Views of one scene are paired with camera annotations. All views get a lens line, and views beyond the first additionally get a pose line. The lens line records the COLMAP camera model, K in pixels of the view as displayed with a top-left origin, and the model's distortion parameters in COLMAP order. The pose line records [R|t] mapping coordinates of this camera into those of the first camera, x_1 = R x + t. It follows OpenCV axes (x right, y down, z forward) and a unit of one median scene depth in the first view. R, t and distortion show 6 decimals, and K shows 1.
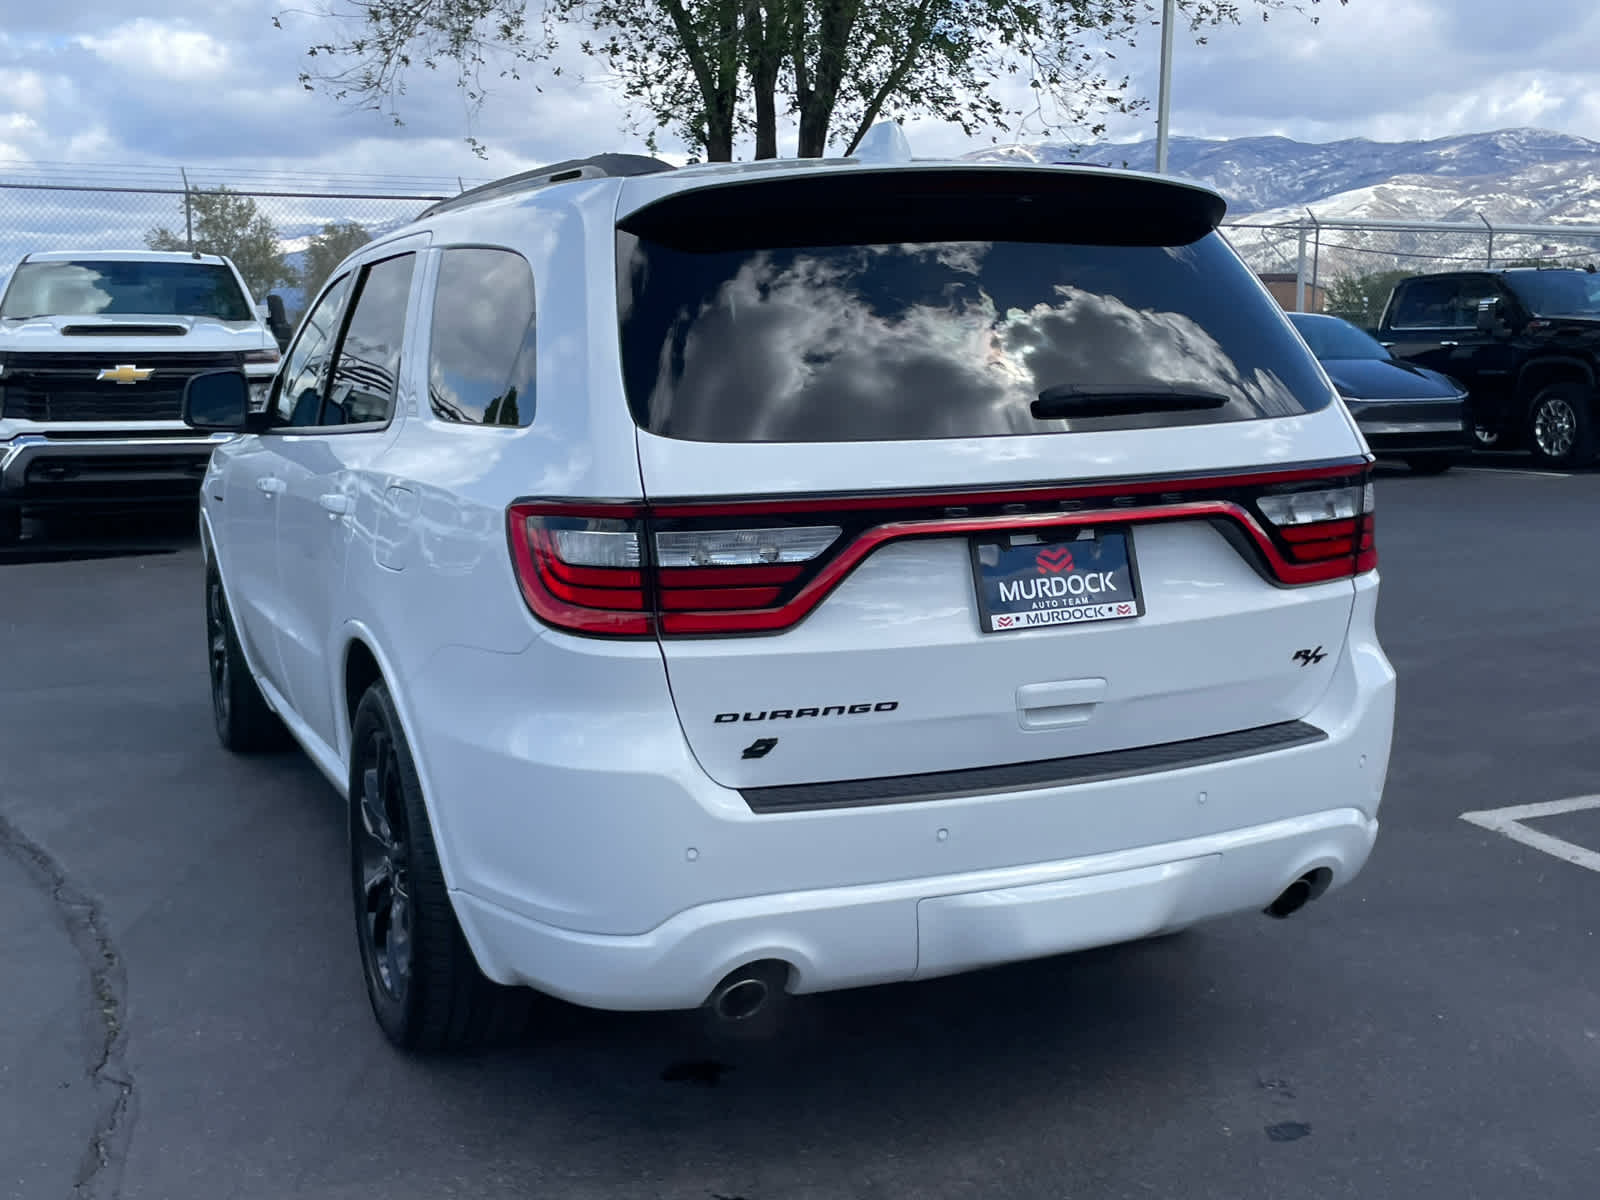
lens RADIAL K [[1880.0, 0, 811.7], [0, 1880.0, 607.3], [0, 0, 1]] dist [0.127133, -0.236393]
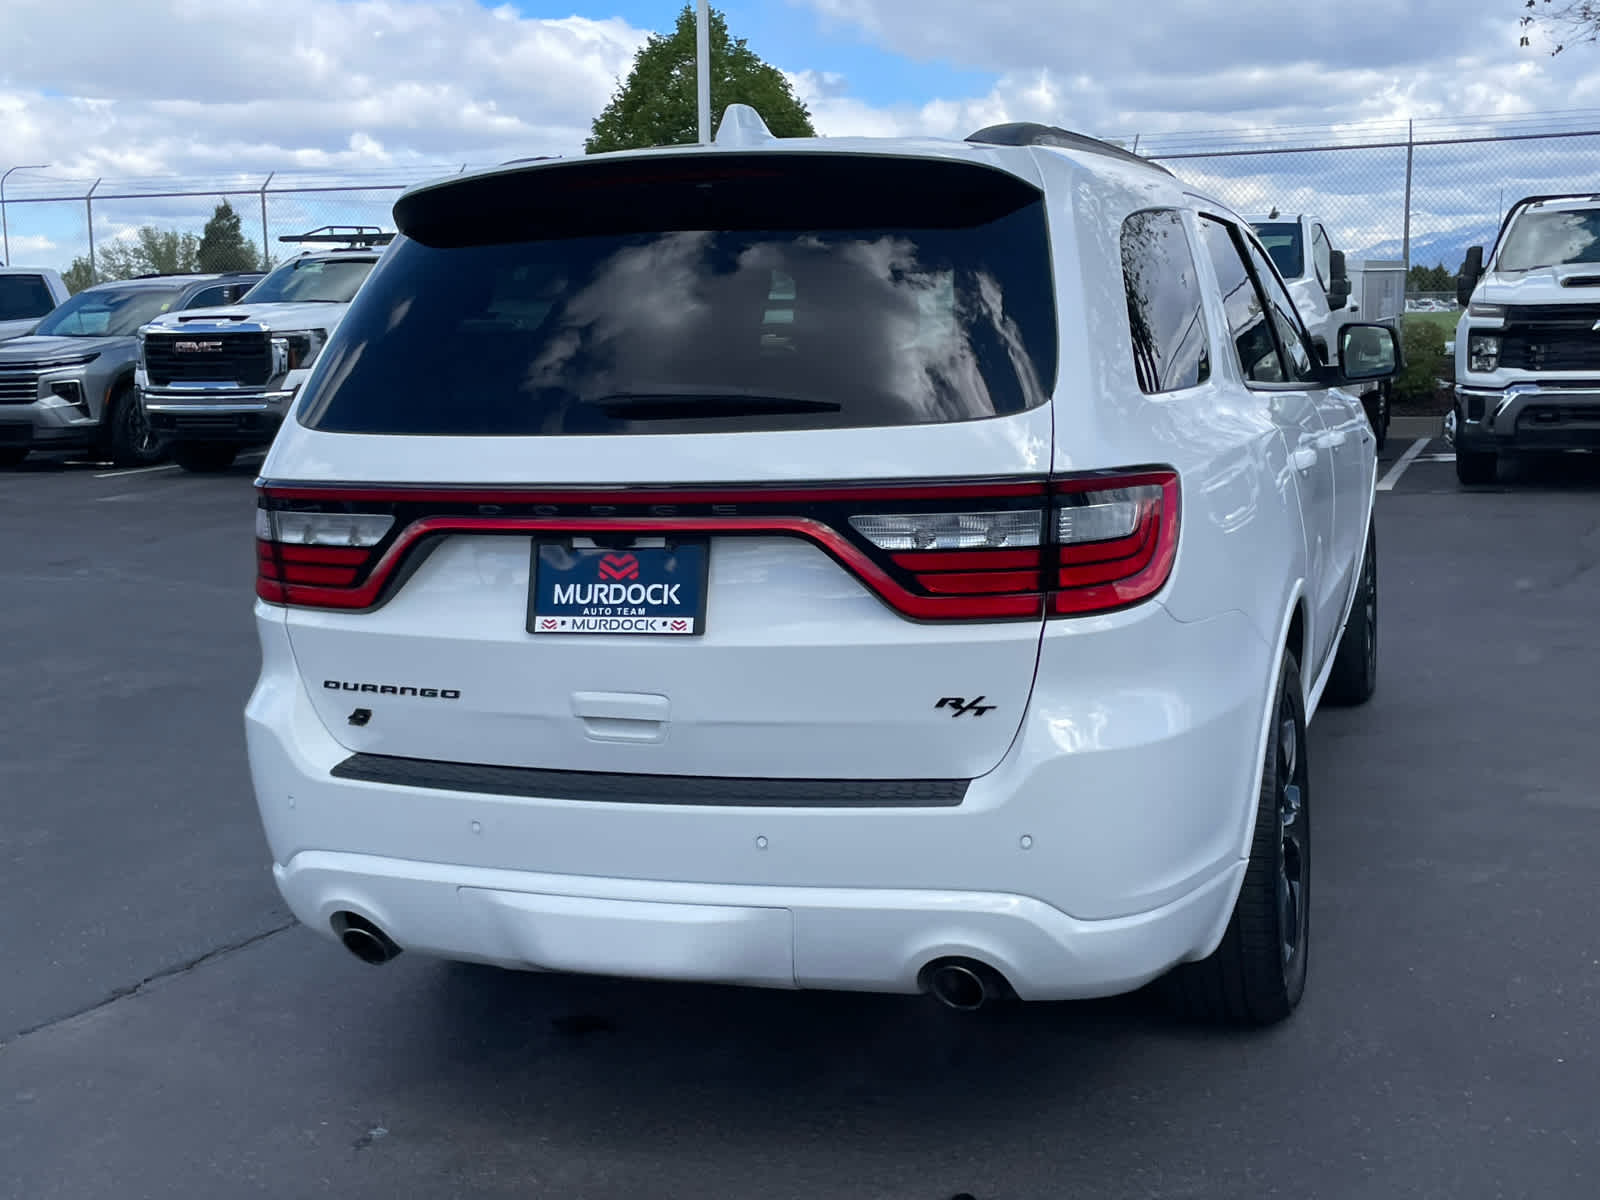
lens RADIAL K [[1878.2, 0, 824.7], [0, 1878.2, 595.6], [0, 0, 1]] dist [0.144450, -0.277600]
pose [[0.736716, 0.094239, -0.669603, 0.843643], [-0.079181, 0.995451, 0.052981, -0.068892], [0.671550, 0.013987, 0.740827, 0.359887]]
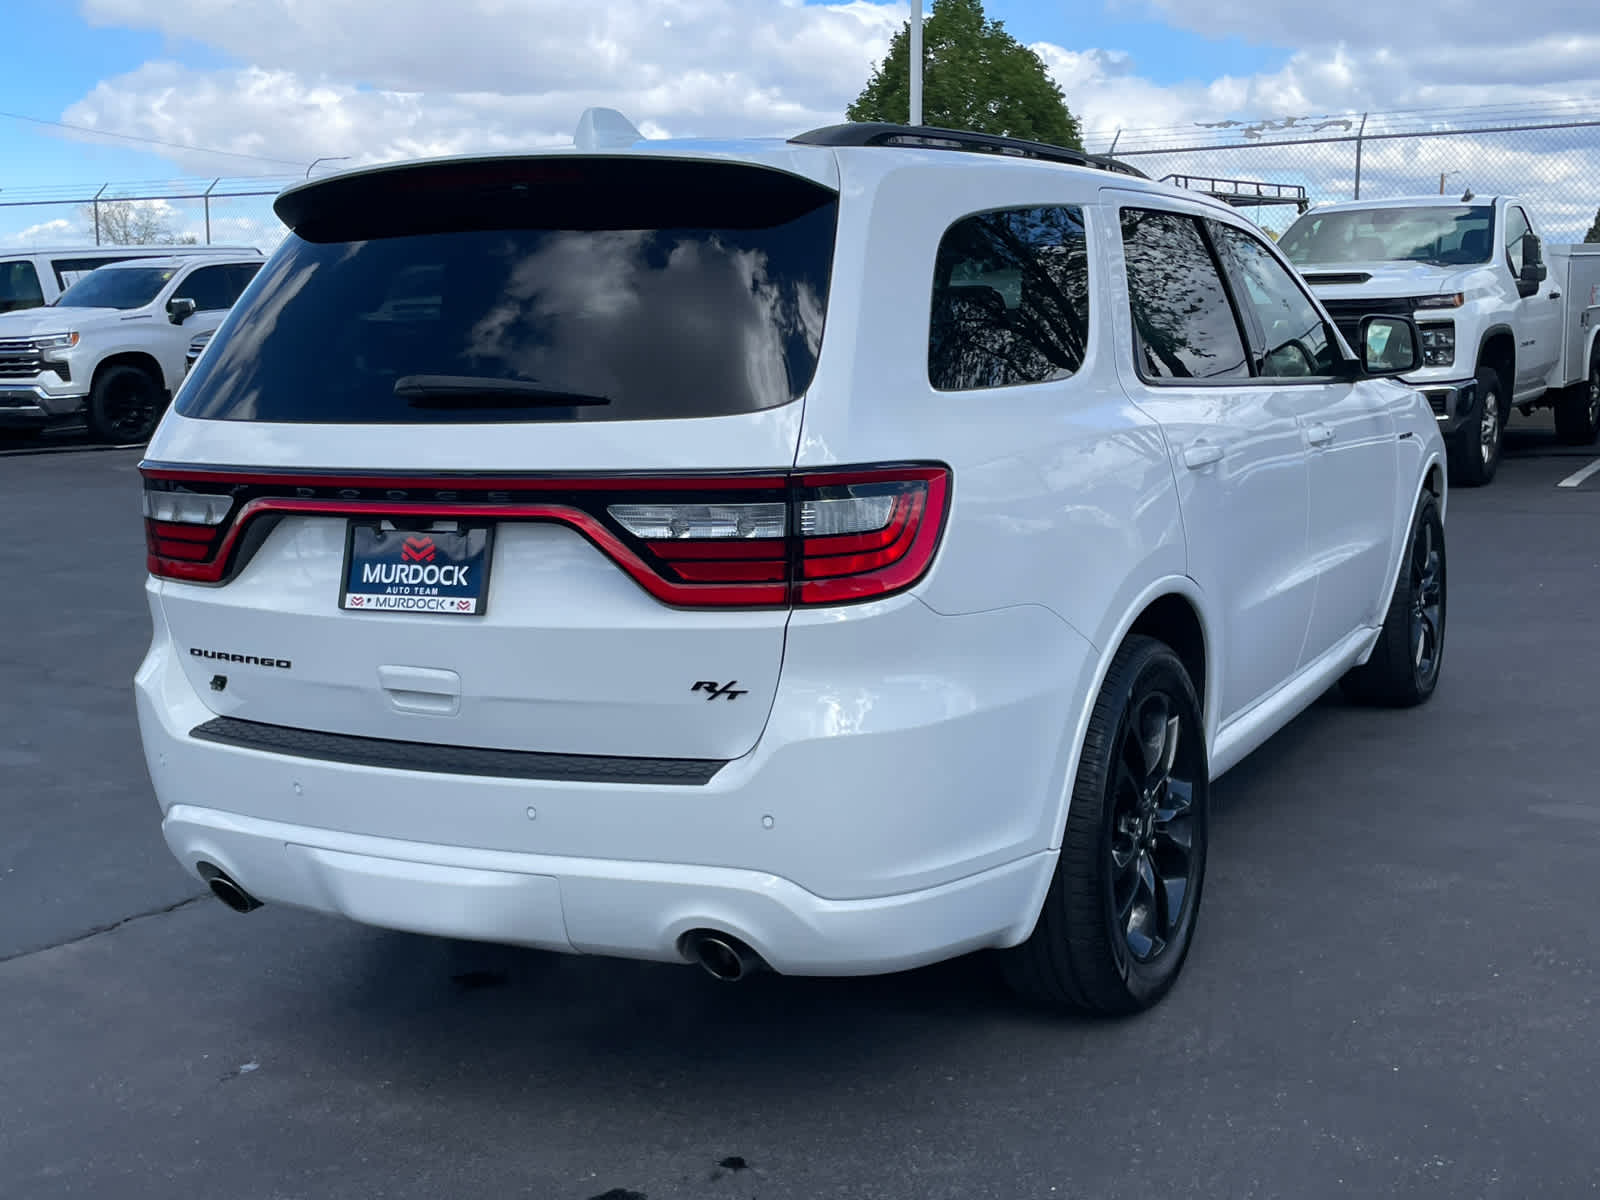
lens RADIAL K [[1880.0, 0, 811.7], [0, 1880.0, 607.3], [0, 0, 1]] dist [0.127133, -0.236393]
pose [[0.625911, 0.121815, -0.770322, 1.044815], [-0.094301, 0.992300, 0.080295, -0.094827], [0.774172, 0.022385, 0.632579, 0.517589]]
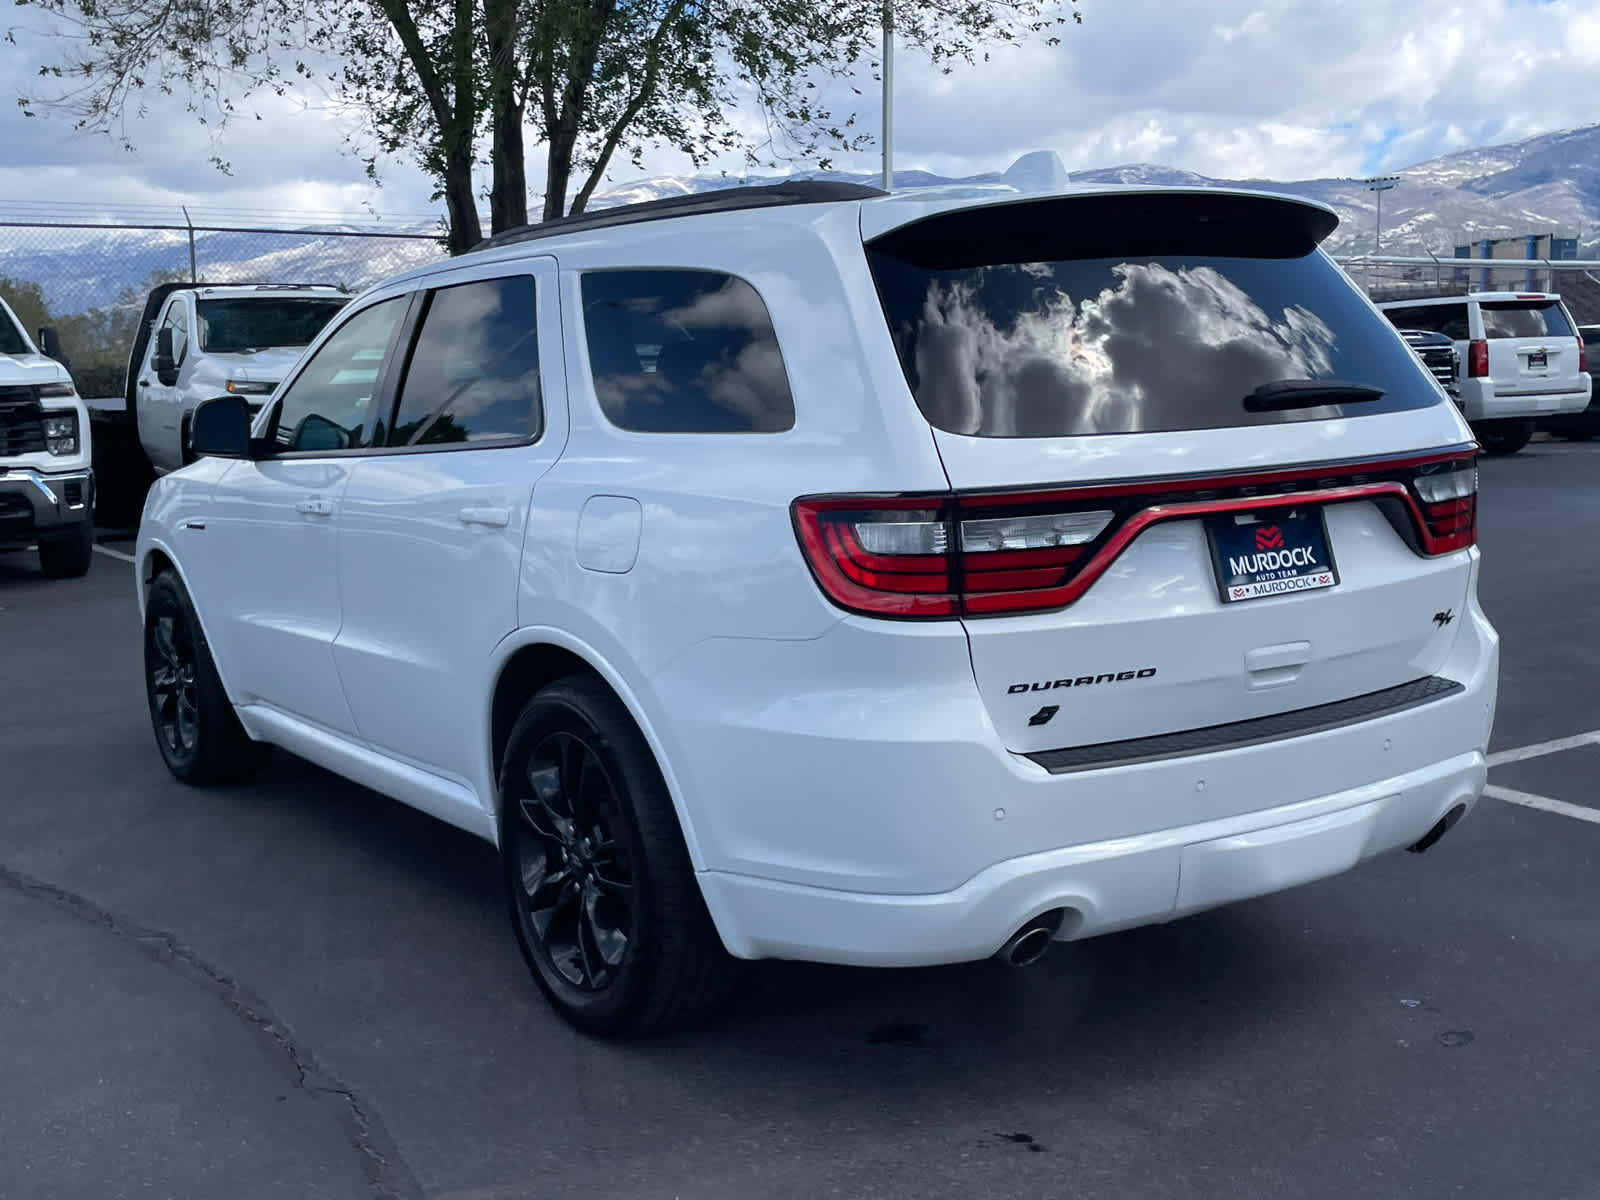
lens RADIAL K [[1878.2, 0, 824.7], [0, 1878.2, 595.6], [0, 0, 1]] dist [0.144450, -0.277600]
pose [[0.982144, -0.038554, 0.184136, -0.336830], [0.042491, 0.998944, -0.017484, 0.017922], [-0.183268, 0.024996, 0.982745, -0.055904]]
